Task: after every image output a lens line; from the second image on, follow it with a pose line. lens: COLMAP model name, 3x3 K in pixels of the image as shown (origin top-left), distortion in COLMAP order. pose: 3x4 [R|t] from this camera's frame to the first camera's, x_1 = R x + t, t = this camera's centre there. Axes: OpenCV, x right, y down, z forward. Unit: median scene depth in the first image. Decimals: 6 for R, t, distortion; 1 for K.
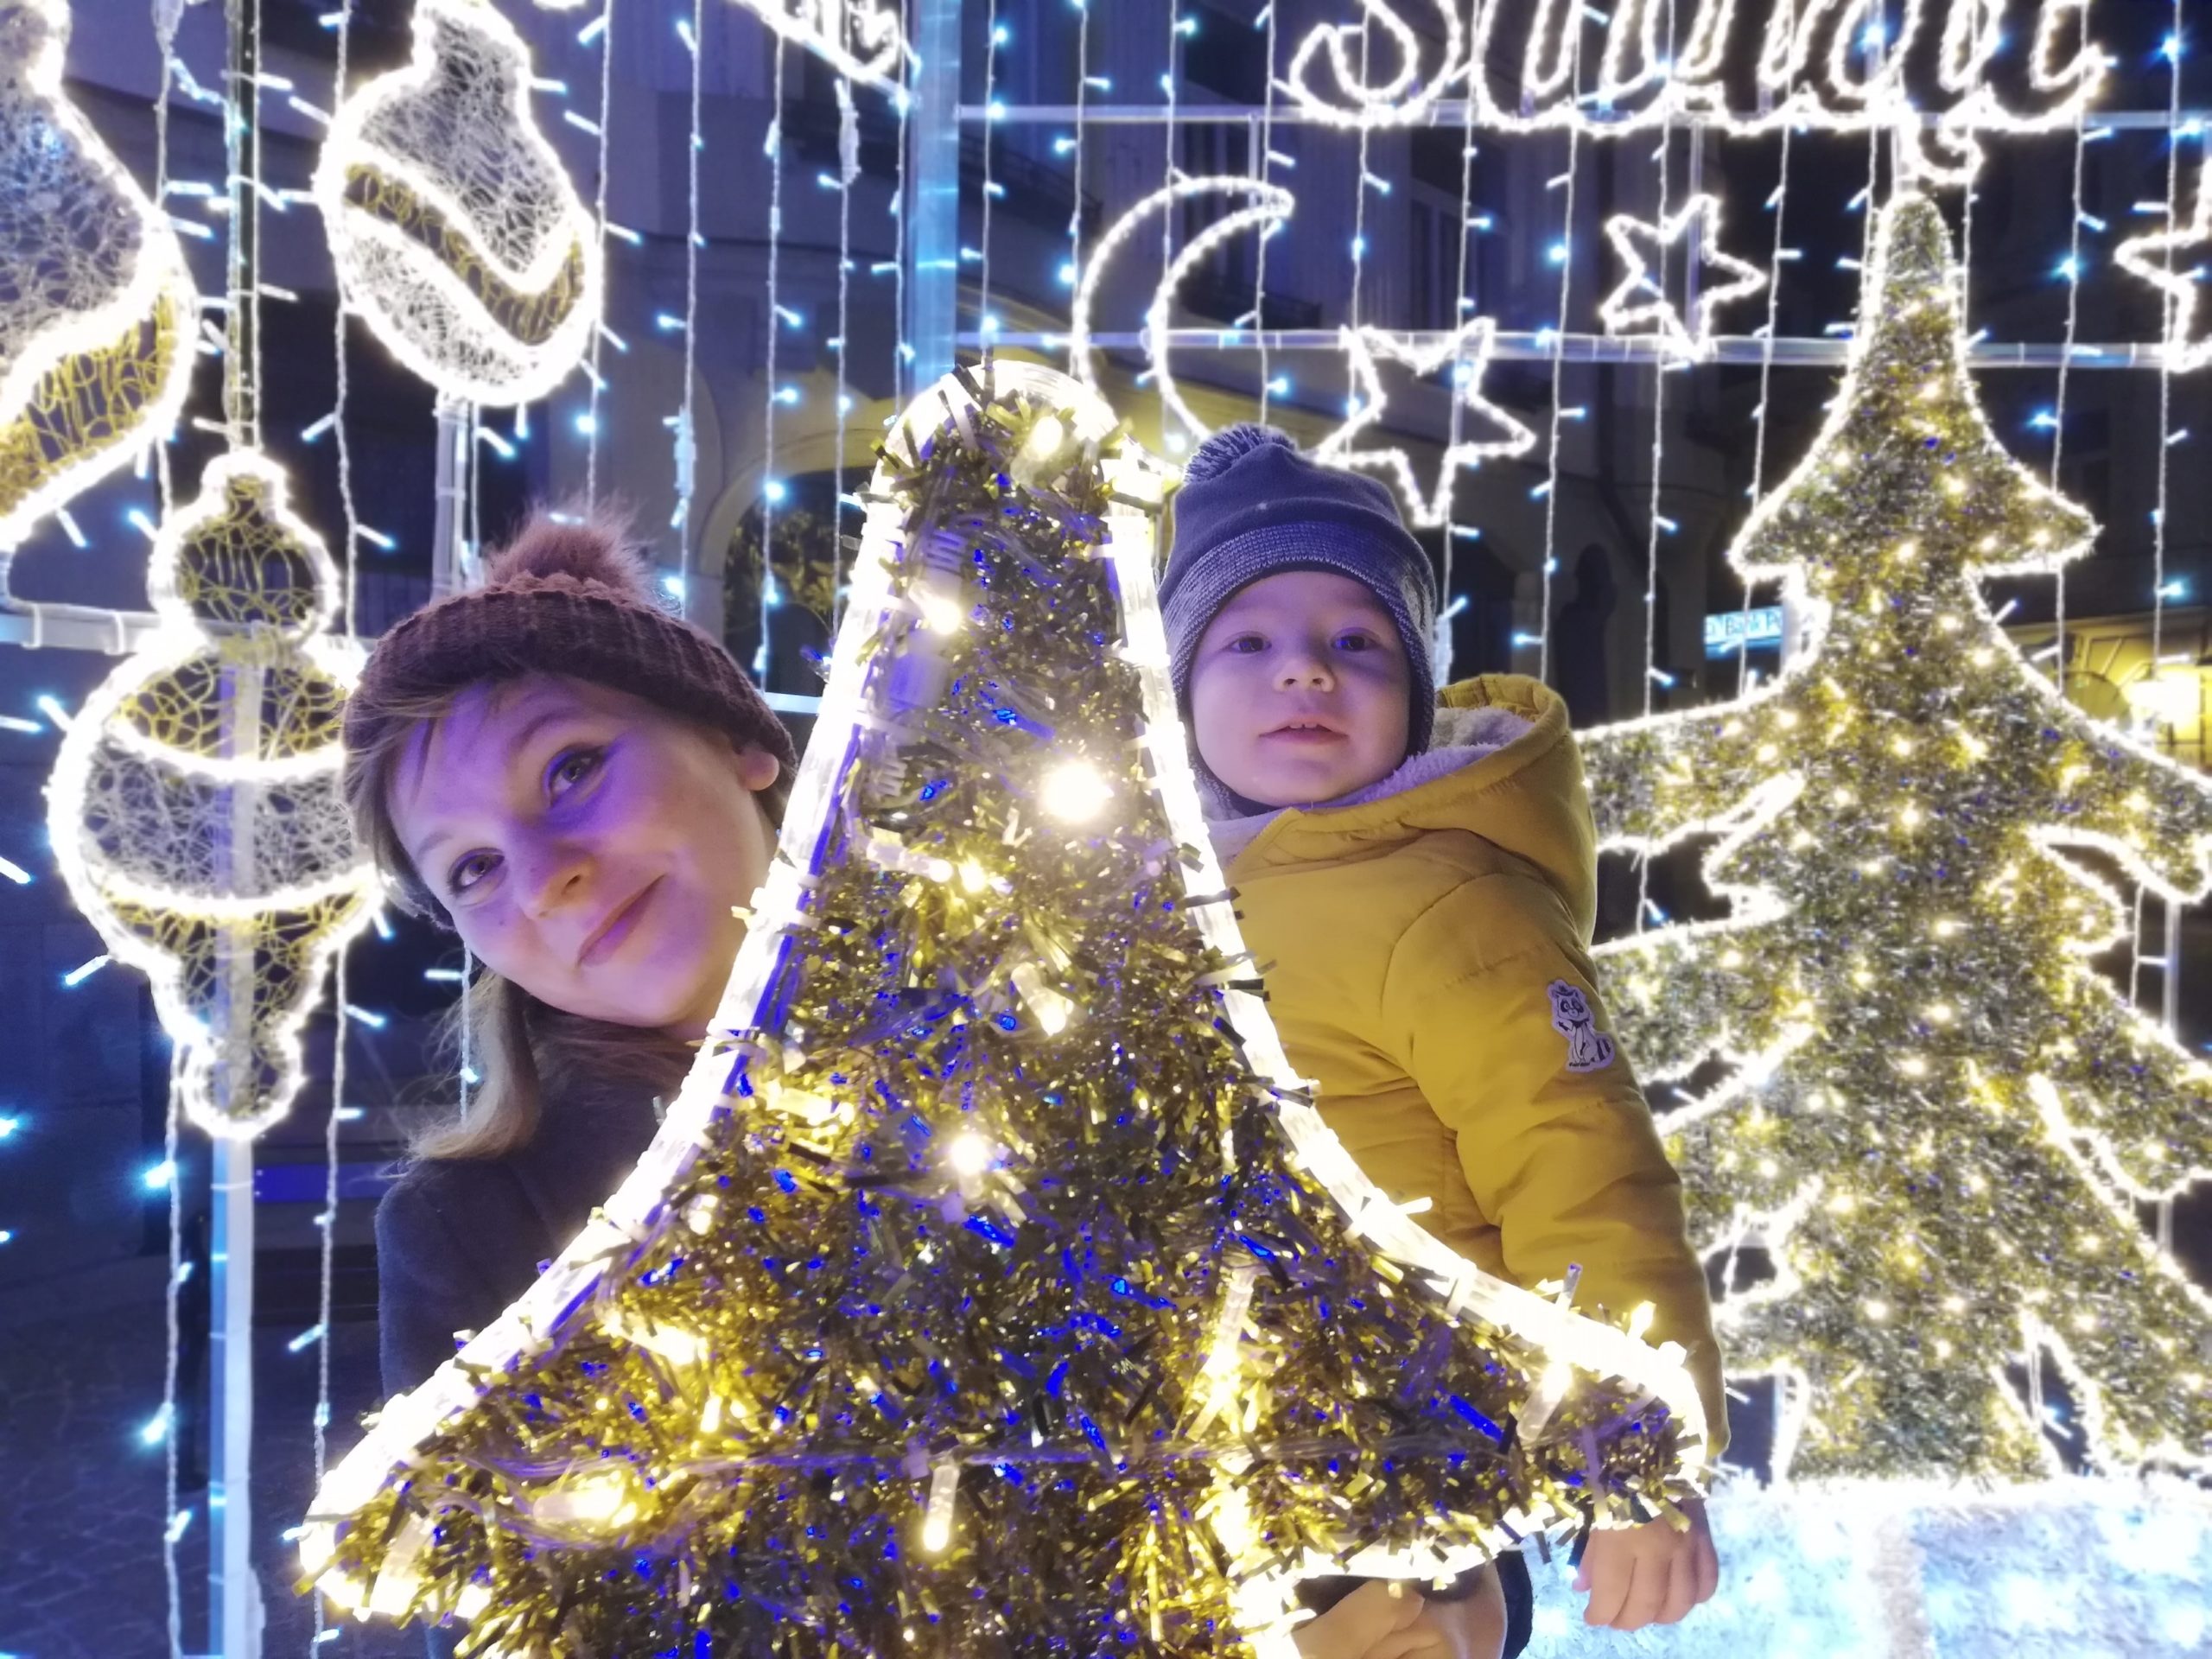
lens RADIAL K [[1612.2, 0, 1106.0], [0, 1612.2, 829.5], [0, 0, 1]] dist [0.070861, -0.087878]
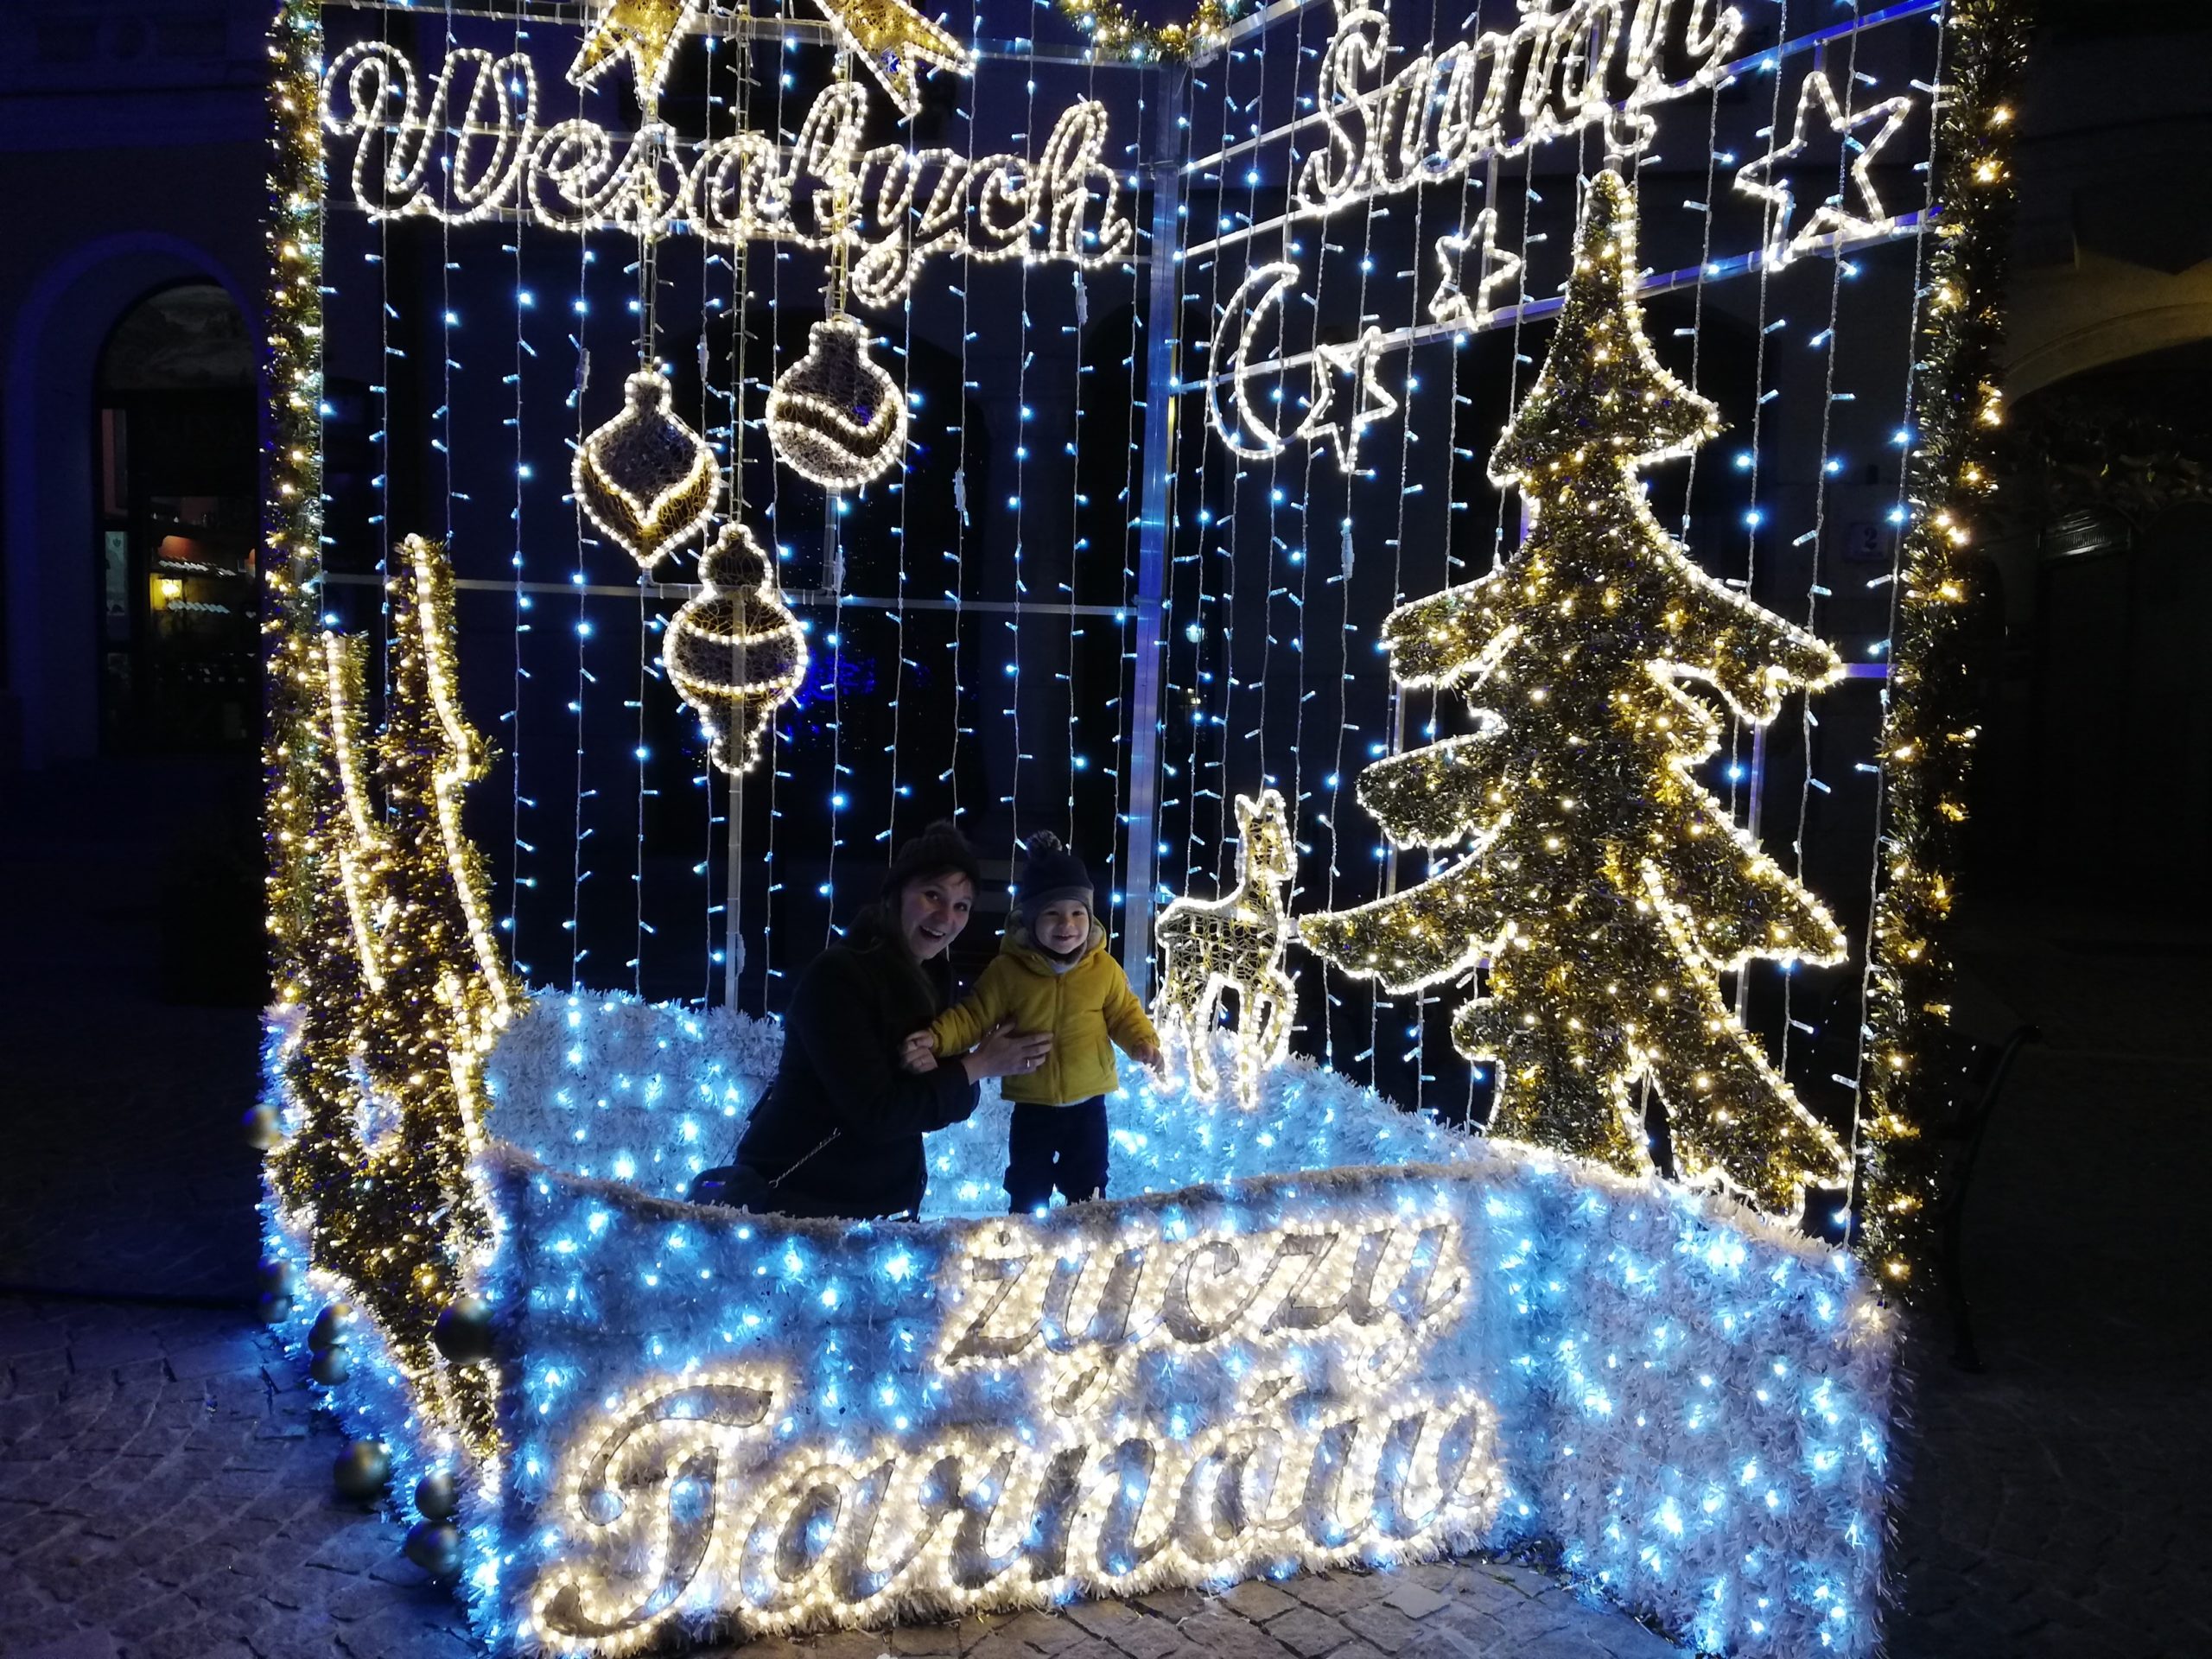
lens RADIAL K [[1612.2, 0, 1106.0], [0, 1612.2, 829.5], [0, 0, 1]] dist [0.070861, -0.087878]
pose [[0.600735, 0.063989, -0.796883, 1.320184], [-0.034032, 0.997935, 0.054477, 0.072549], [0.798723, -0.005606, 0.601672, -0.093081]]
